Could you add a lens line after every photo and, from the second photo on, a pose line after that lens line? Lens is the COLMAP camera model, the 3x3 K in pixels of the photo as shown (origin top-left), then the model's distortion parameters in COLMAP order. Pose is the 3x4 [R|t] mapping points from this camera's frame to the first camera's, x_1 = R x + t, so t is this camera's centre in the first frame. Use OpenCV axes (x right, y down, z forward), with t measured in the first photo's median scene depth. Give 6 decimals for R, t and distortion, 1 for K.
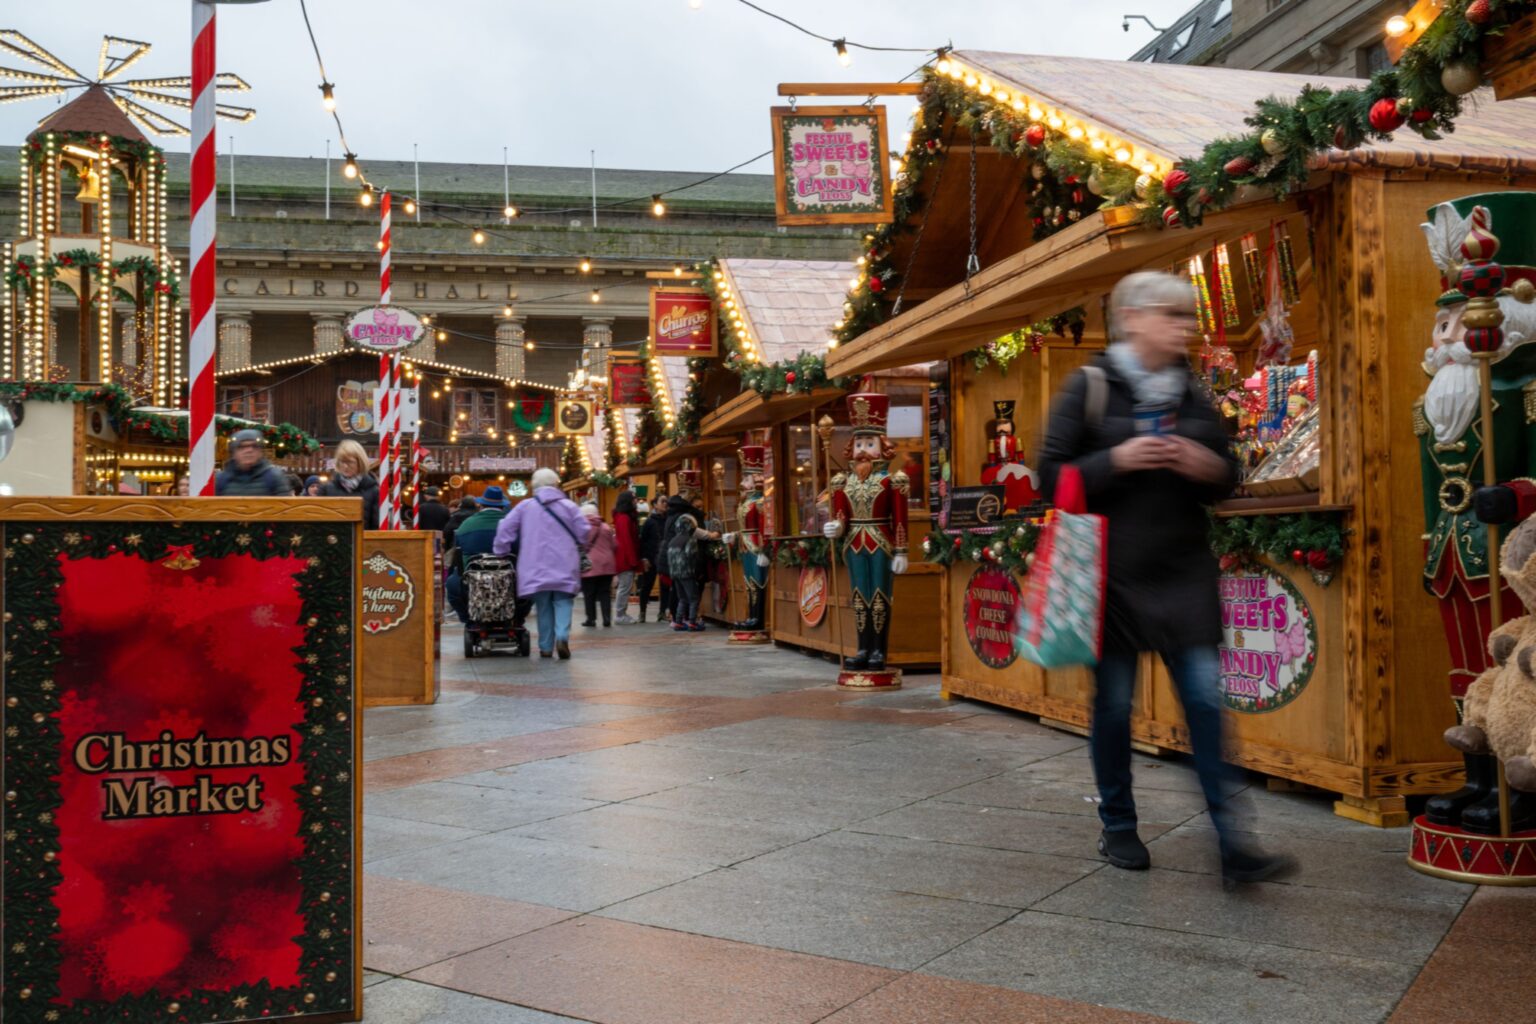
lens RADIAL K [[1379.0, 0, 762.3], [0, 1379.0, 513.5], [0, 0, 1]] dist [-0.008364, -0.004670]
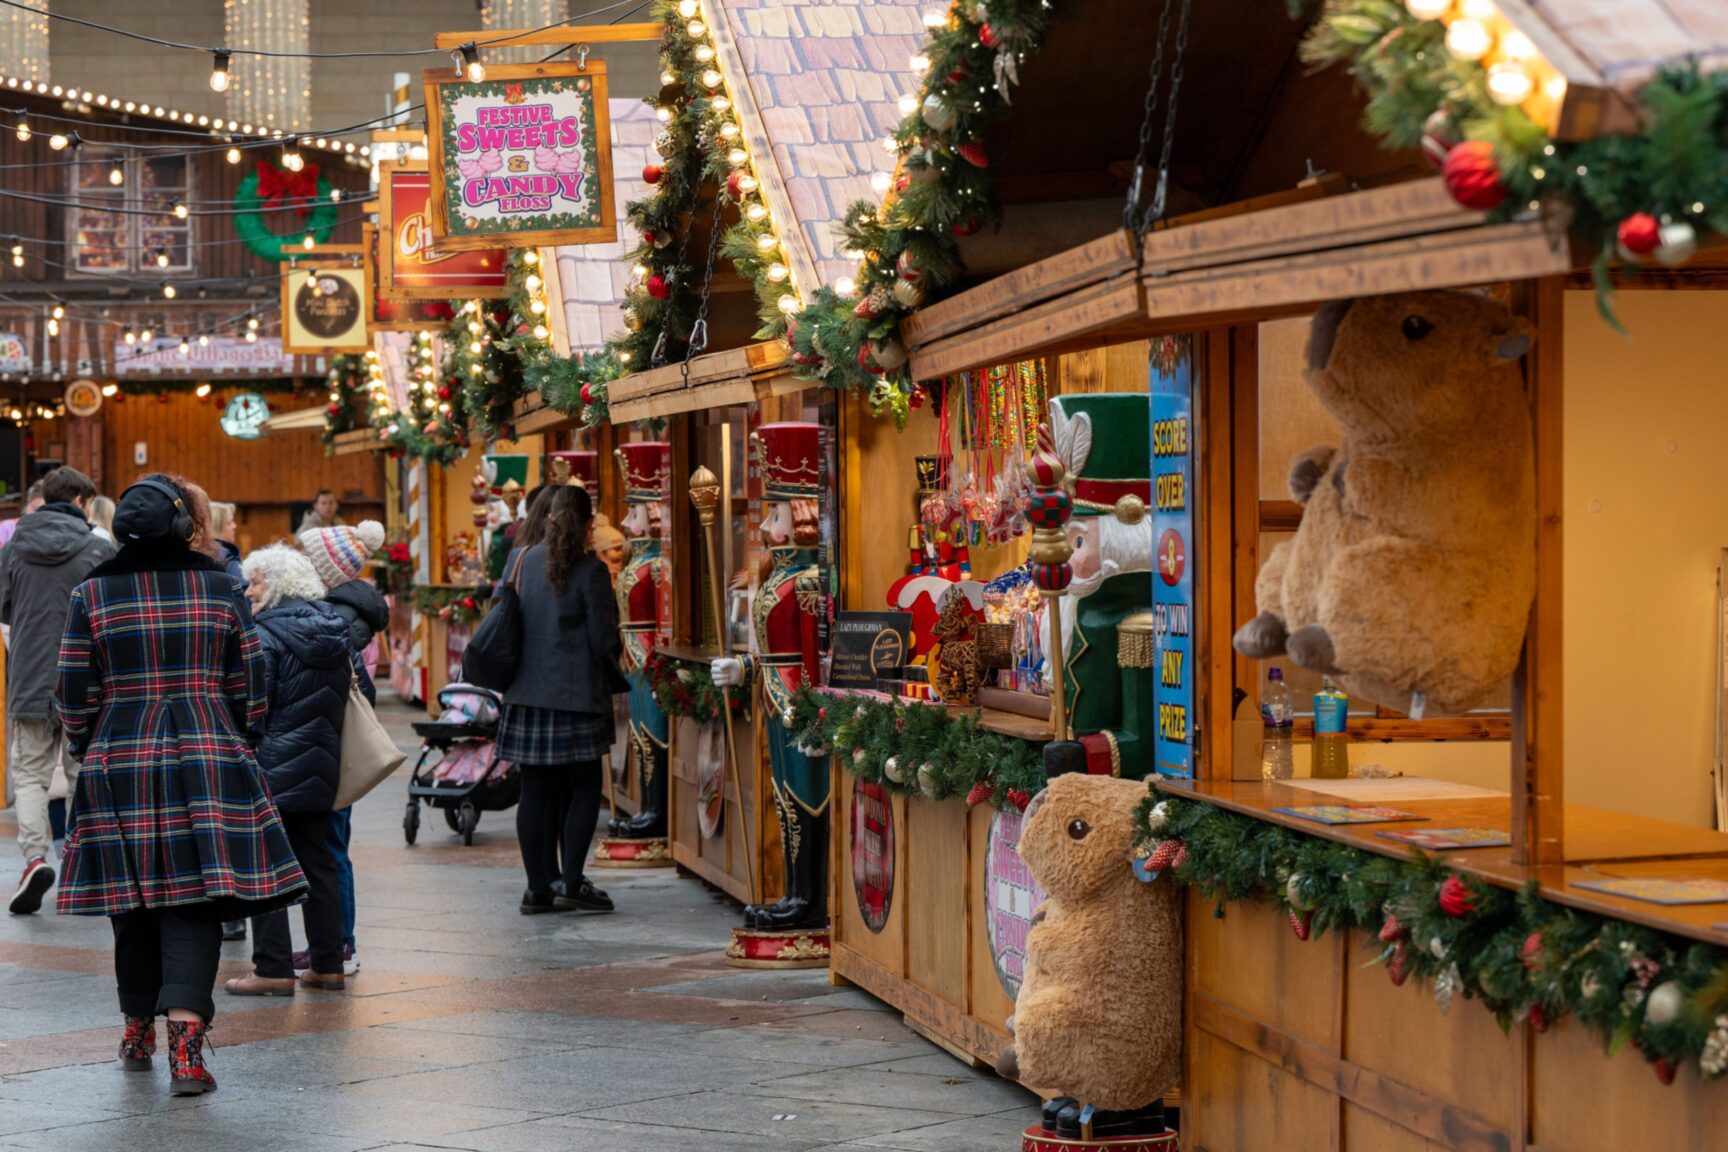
lens RADIAL K [[4630.2, 0, 863.1], [0, 4630.2, 575.6], [0, 0, 1]] dist [-0.016291, 0.000000]
pose [[0.997745, 0.005166, -0.066922, 0.356136], [-0.002252, 0.999049, 0.043553, -0.150614], [0.067083, -0.043304, 0.996807, -1.155561]]
